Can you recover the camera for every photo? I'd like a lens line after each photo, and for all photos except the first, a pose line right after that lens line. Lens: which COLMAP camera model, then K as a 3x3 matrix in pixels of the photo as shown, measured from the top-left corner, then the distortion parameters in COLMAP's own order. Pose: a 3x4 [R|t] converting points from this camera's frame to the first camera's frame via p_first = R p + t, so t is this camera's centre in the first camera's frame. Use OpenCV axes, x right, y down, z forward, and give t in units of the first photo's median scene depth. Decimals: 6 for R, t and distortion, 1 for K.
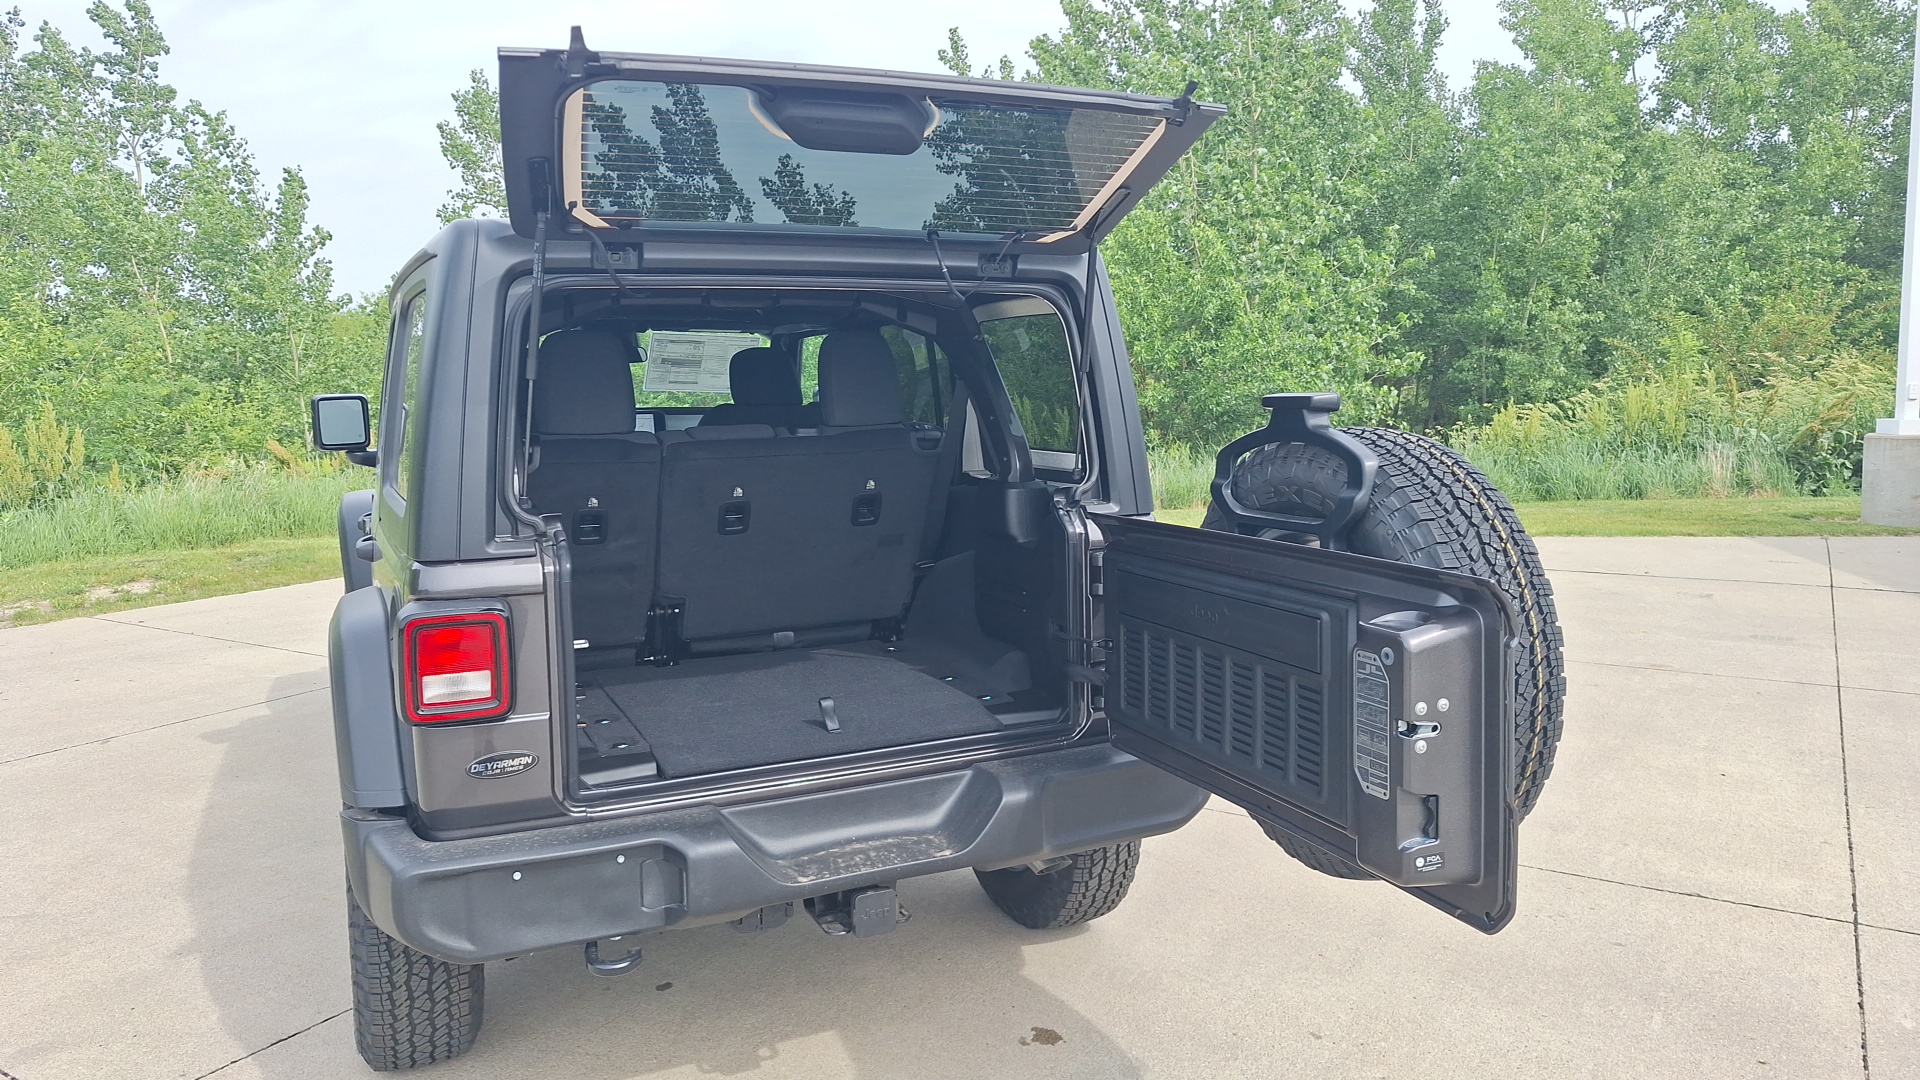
lens RADIAL K [[1356.0, 0, 957.2], [0, 1356.0, 488.2], [0, 0, 1]] dist [0.075331, -0.085988]
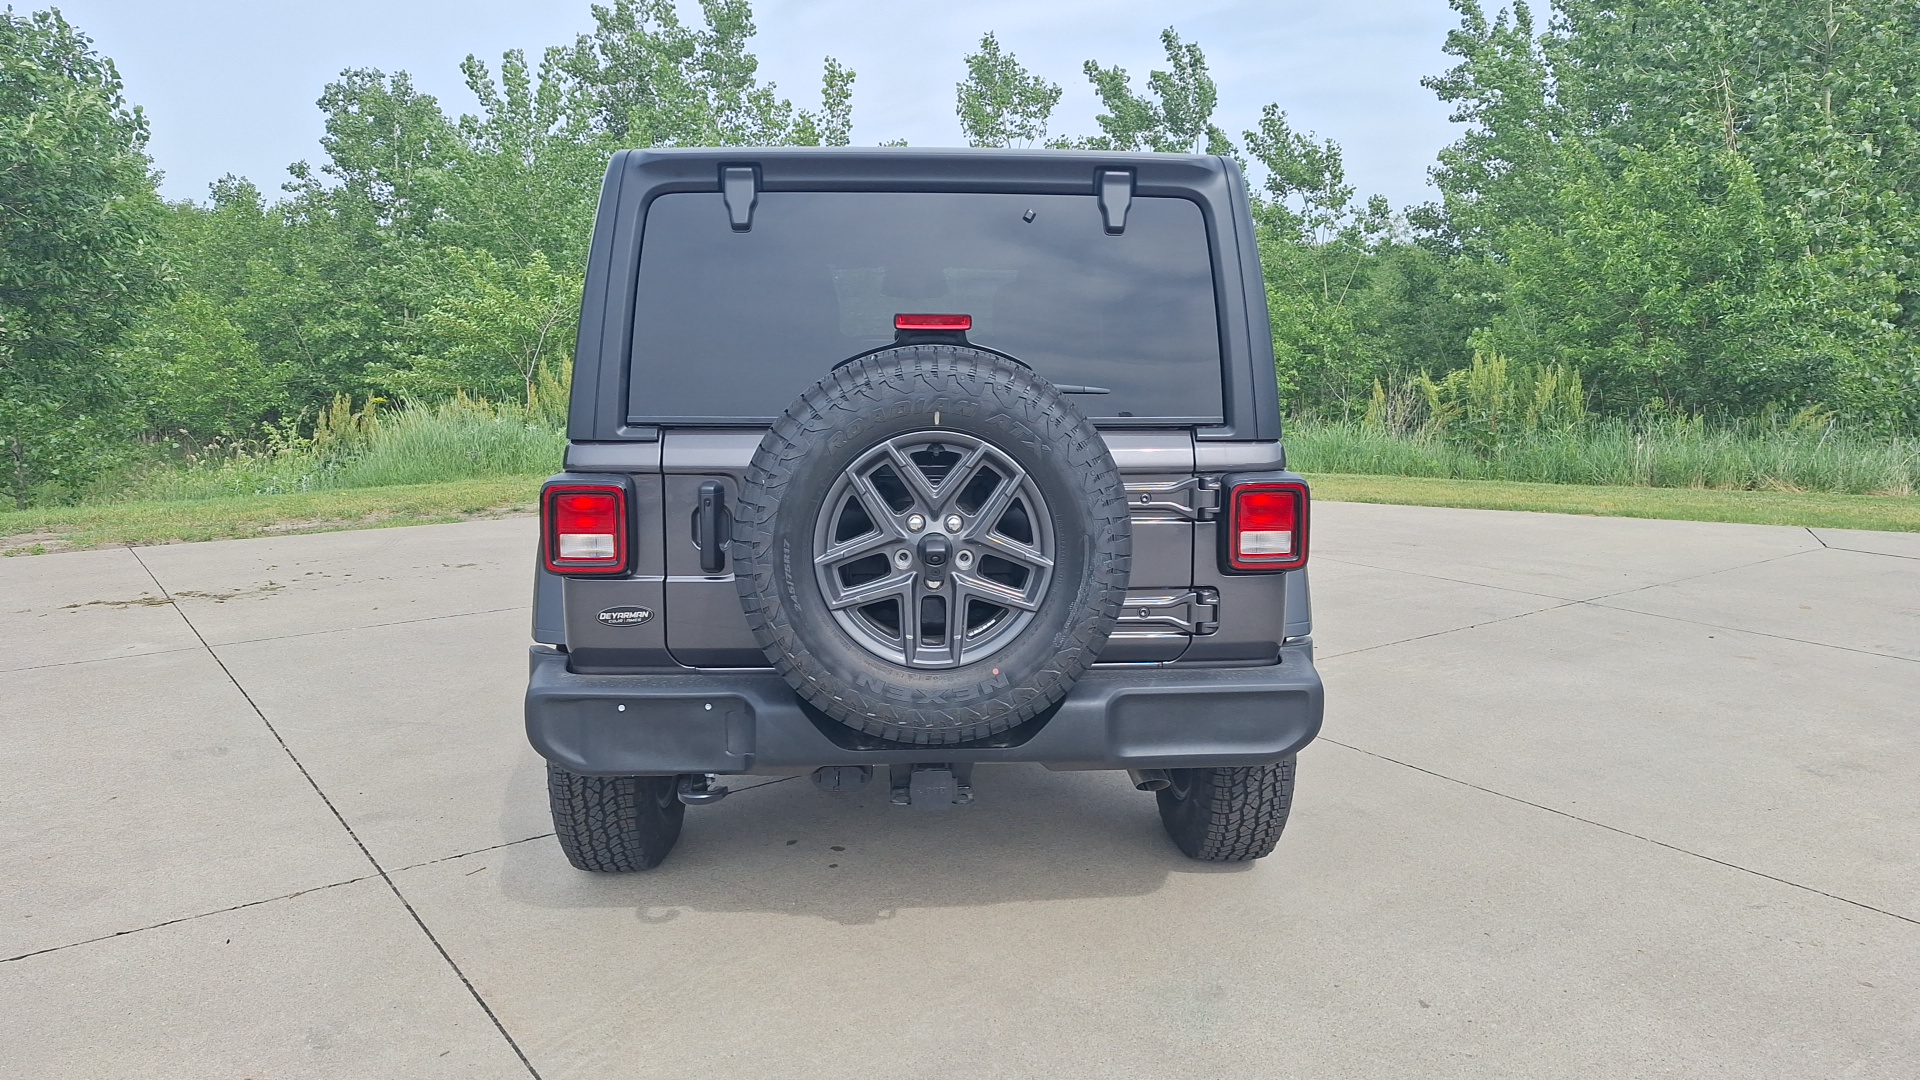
lens RADIAL K [[1356.0, 0, 957.2], [0, 1356.0, 488.2], [0, 0, 1]] dist [0.075331, -0.085988]
pose [[0.922650, 0.056669, -0.381452, 0.343932], [-0.047225, 0.998303, 0.034082, 0.035104], [0.382736, -0.013432, 0.923760, 0.020570]]
